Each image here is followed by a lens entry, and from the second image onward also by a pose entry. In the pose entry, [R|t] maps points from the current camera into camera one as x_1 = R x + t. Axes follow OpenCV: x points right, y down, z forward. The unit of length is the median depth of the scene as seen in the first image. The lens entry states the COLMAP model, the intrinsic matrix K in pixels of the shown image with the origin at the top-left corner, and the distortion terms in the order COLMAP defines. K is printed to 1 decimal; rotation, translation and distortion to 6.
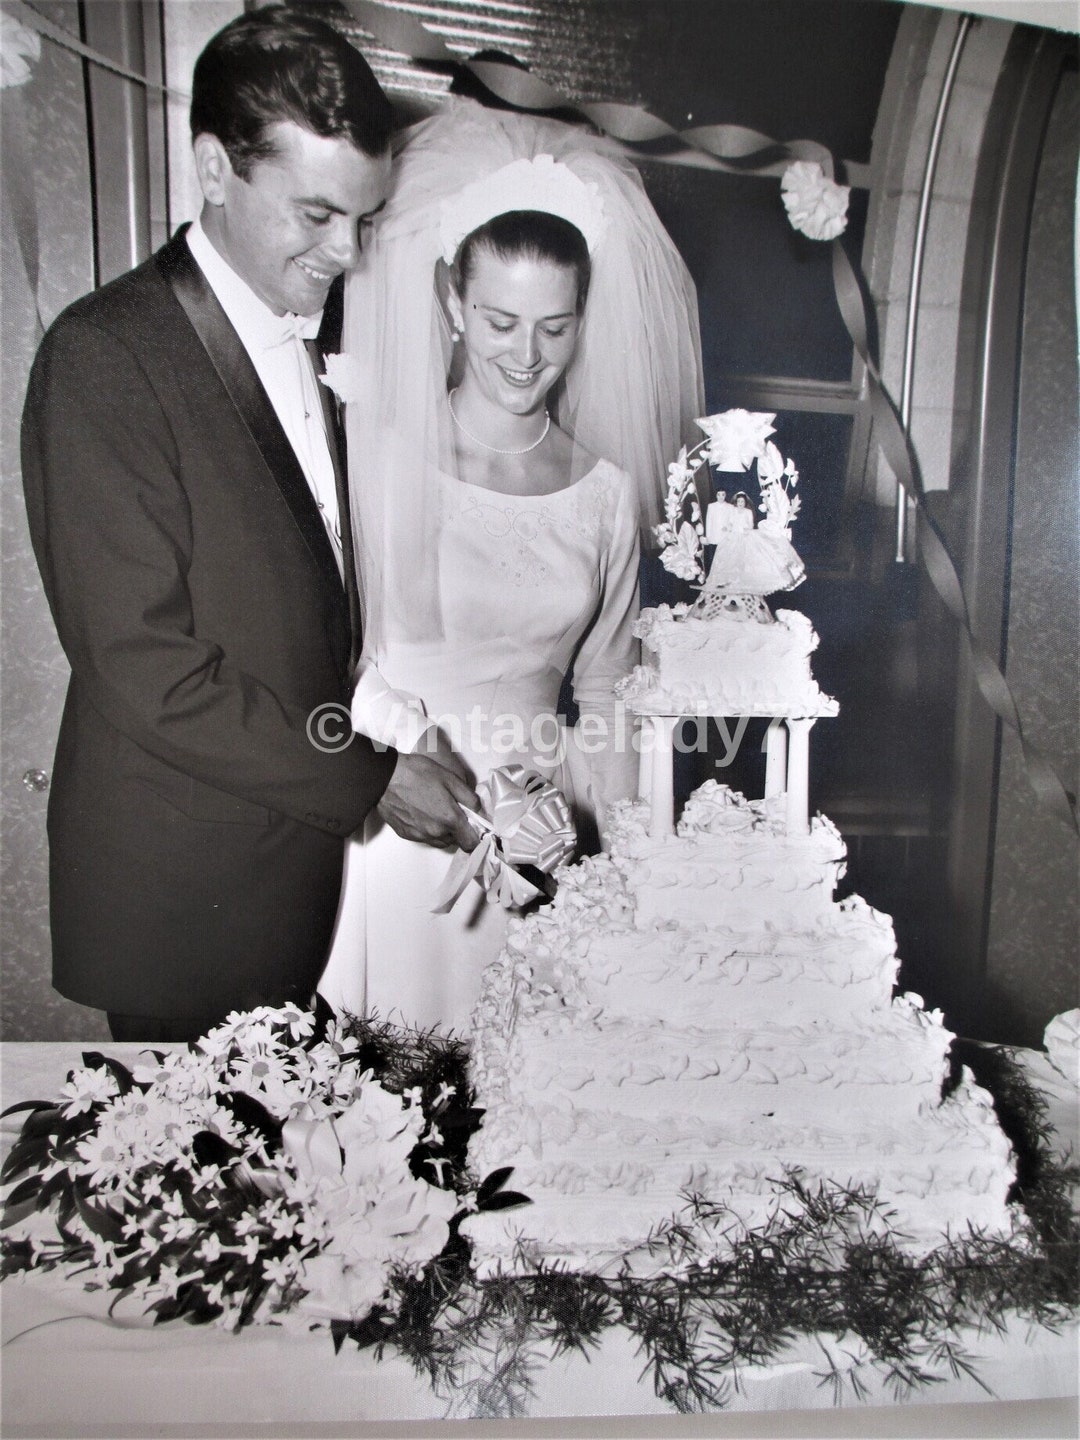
lens RADIAL K [[1185.4, 0, 497.2], [0, 1185.4, 716.0], [0, 0, 1]] dist [-0.081337, 0.000385]
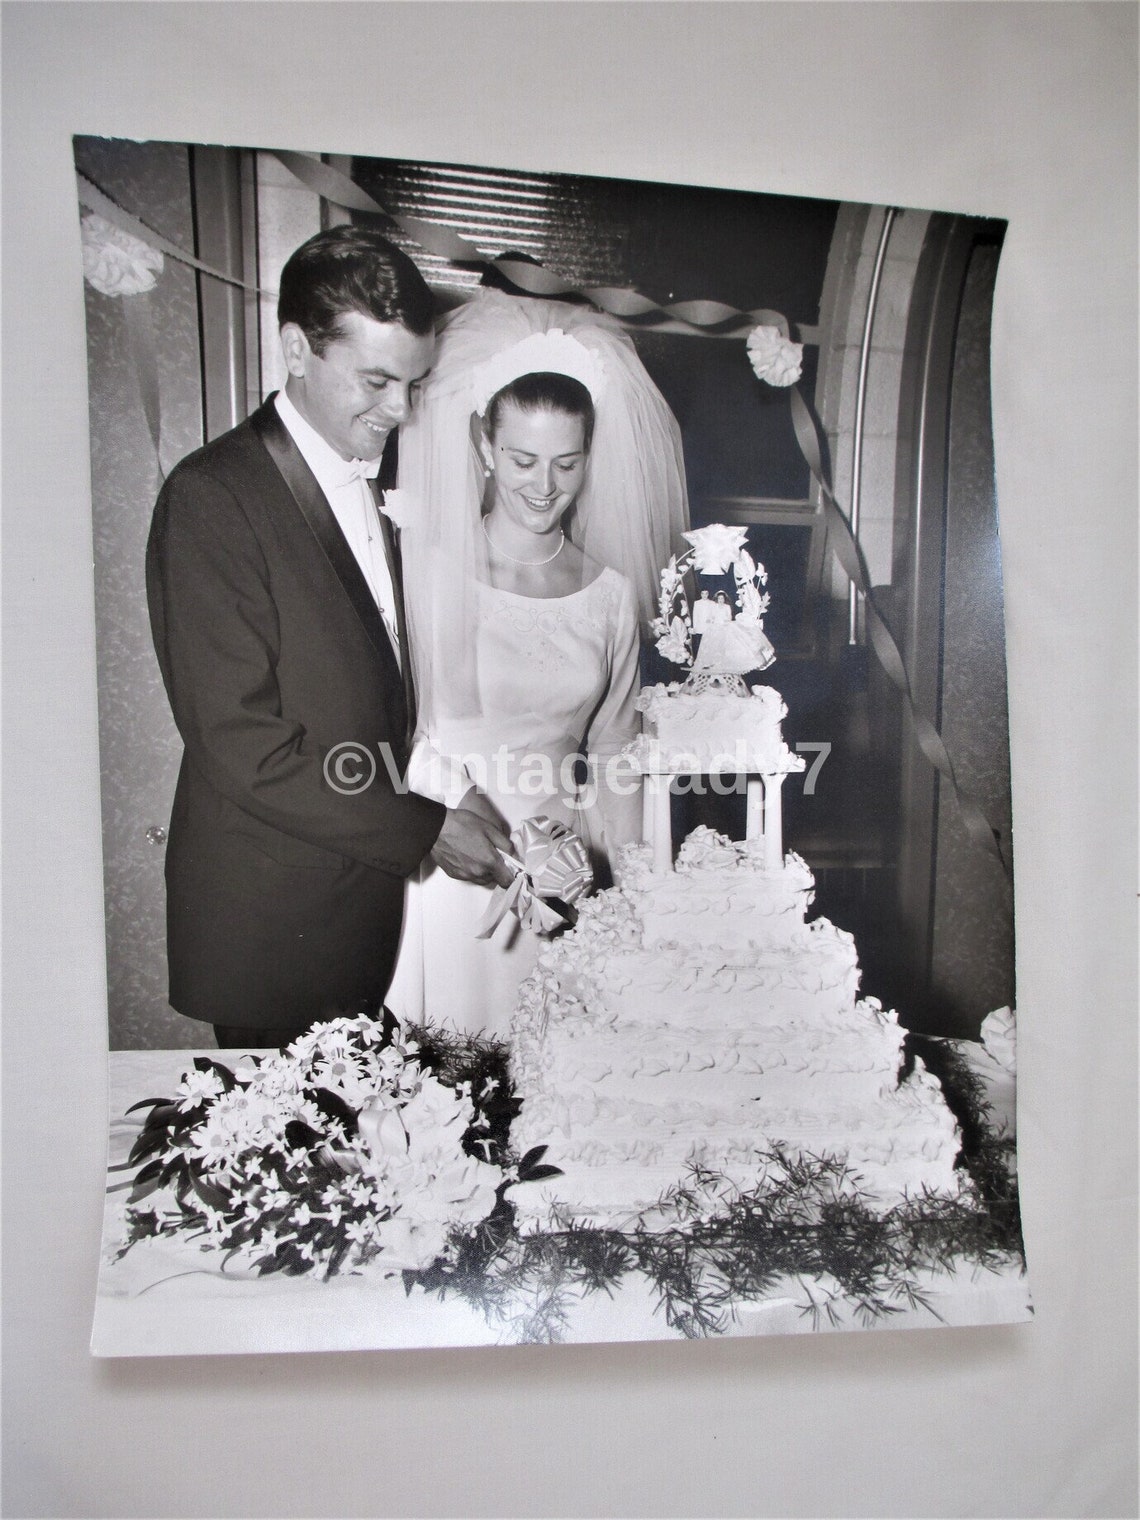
lens RADIAL K [[1254.1, 0, 570.0], [0, 1254.1, 760.0], [0, 0, 1]] dist [-0.029074, 0.005136]
pose [[0.998954, -0.020220, 0.041019, -0.008264], [0.021072, 0.999569, -0.020448, 0.010609], [-0.040587, 0.021291, 0.998949, -0.318004]]
